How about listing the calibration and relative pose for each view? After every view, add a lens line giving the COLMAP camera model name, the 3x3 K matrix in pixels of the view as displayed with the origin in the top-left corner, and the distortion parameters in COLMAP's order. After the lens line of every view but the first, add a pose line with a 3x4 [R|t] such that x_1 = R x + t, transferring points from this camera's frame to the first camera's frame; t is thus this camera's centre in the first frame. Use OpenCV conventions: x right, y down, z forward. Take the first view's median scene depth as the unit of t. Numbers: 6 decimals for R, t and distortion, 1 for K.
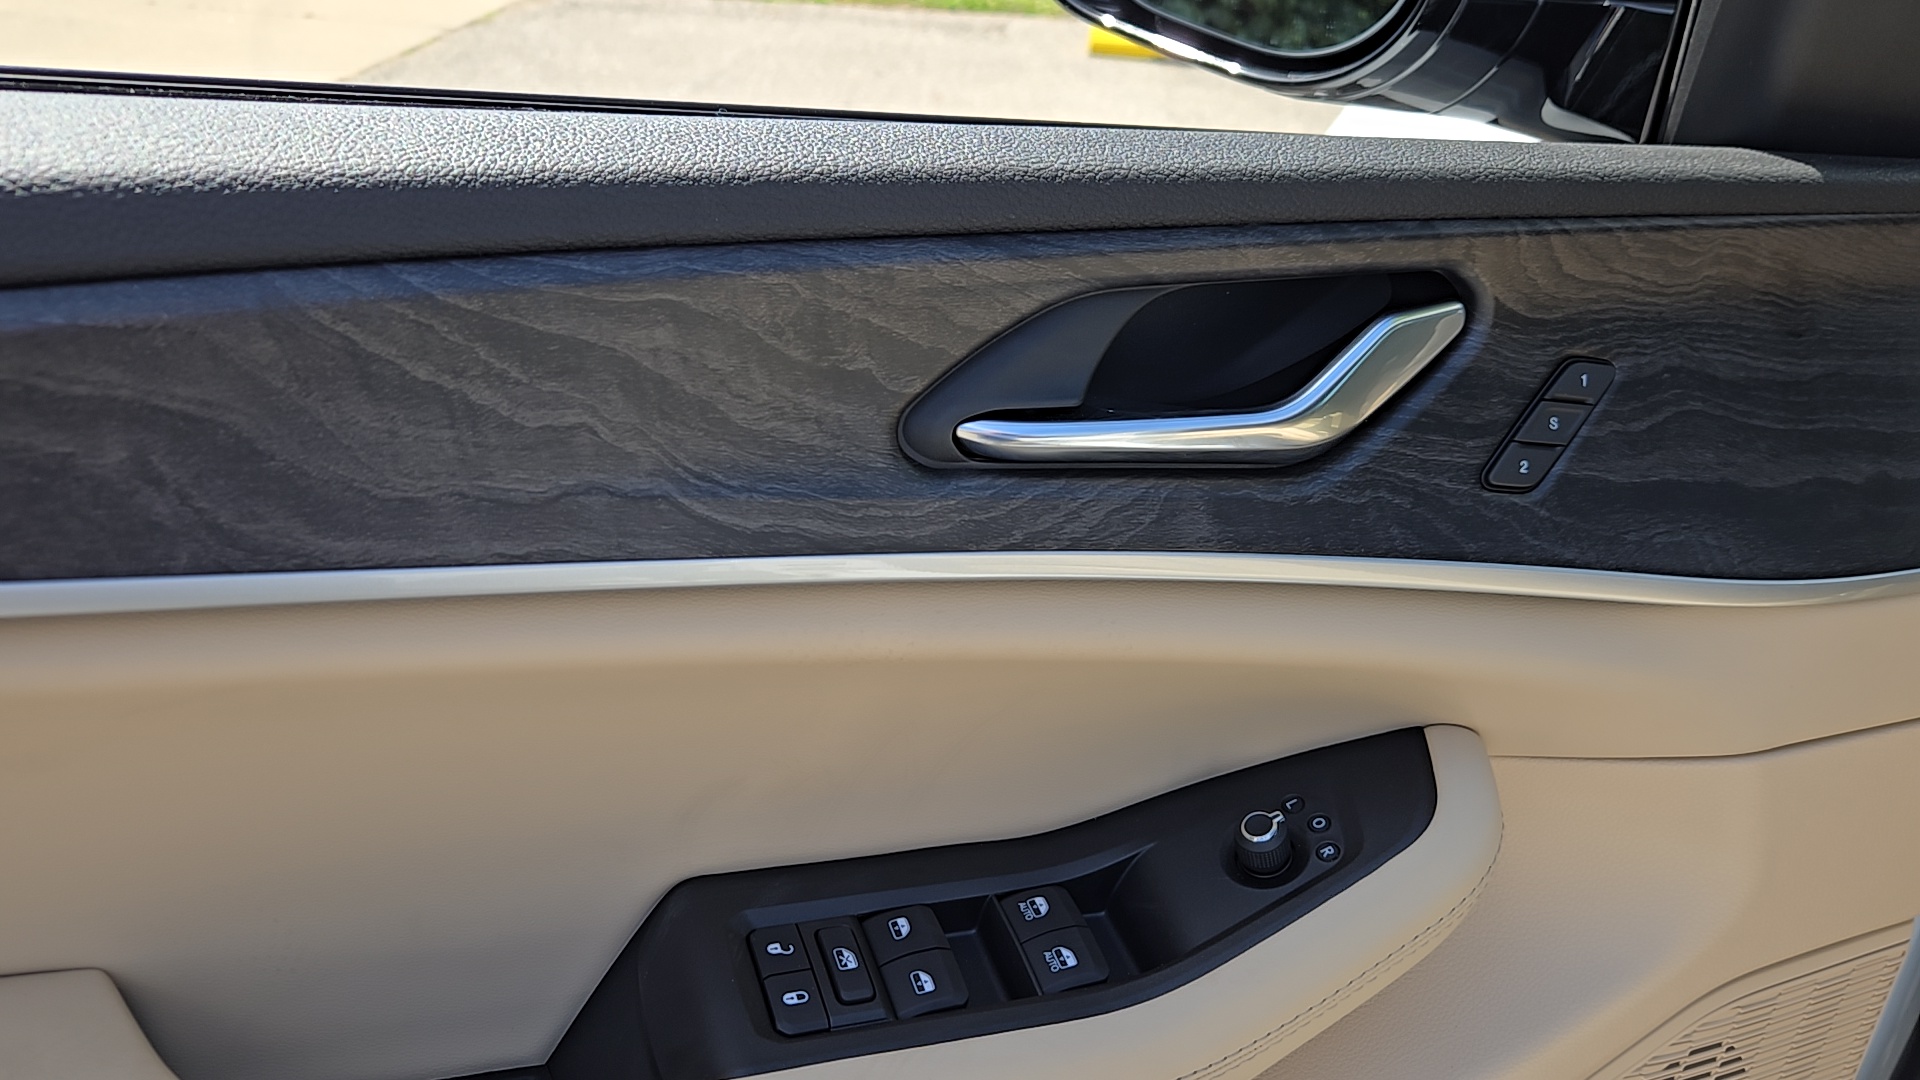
lens RADIAL K [[1528.4, 0, 960.0], [0, 1528.4, 540.0], [0, 0, 1]] dist [-0.011545, -0.002911]
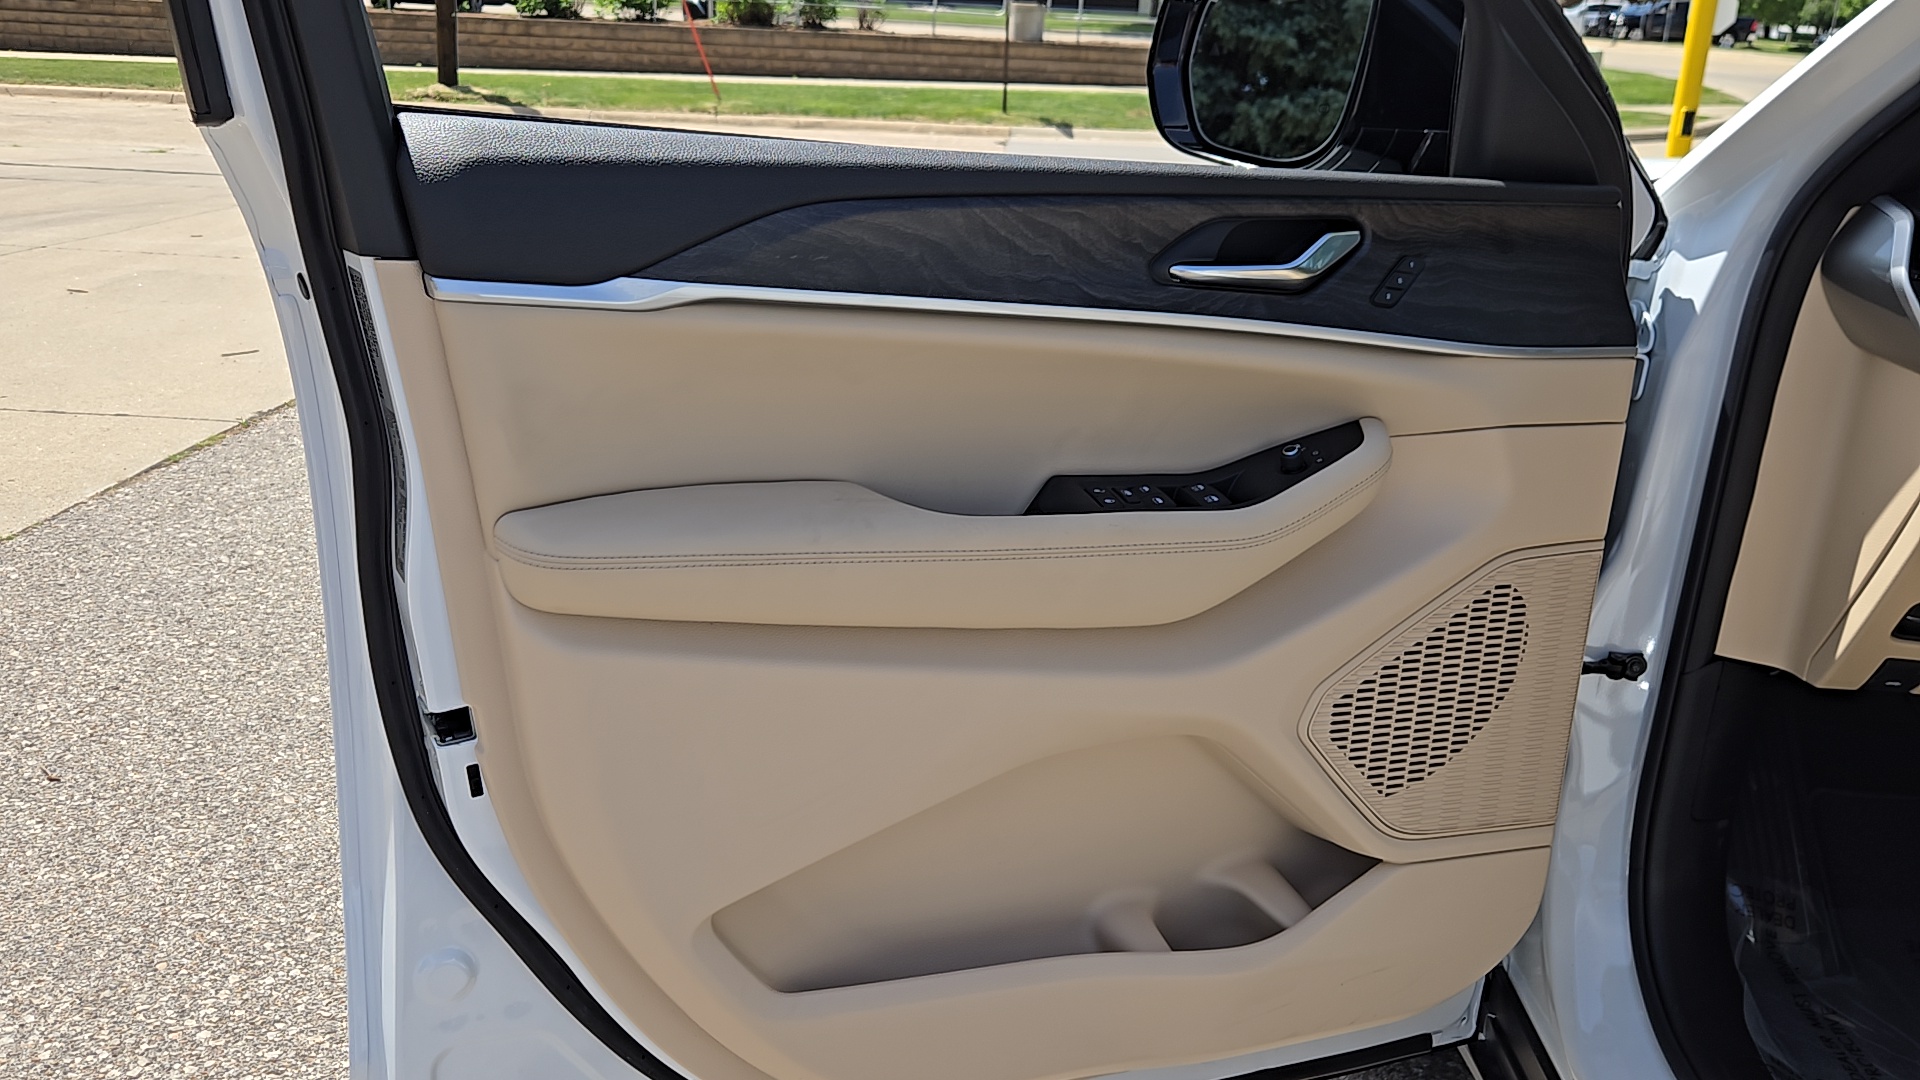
lens RADIAL K [[1598.5, 0, 952.3], [0, 1598.5, 544.7], [0, 0, 1]] dist [0.001068, 0.002978]
pose [[0.999657, -0.024273, 0.009834, -0.388577], [0.025486, 0.988051, -0.152006, 0.754117], [-0.006027, 0.152204, 0.988331, -1.557411]]
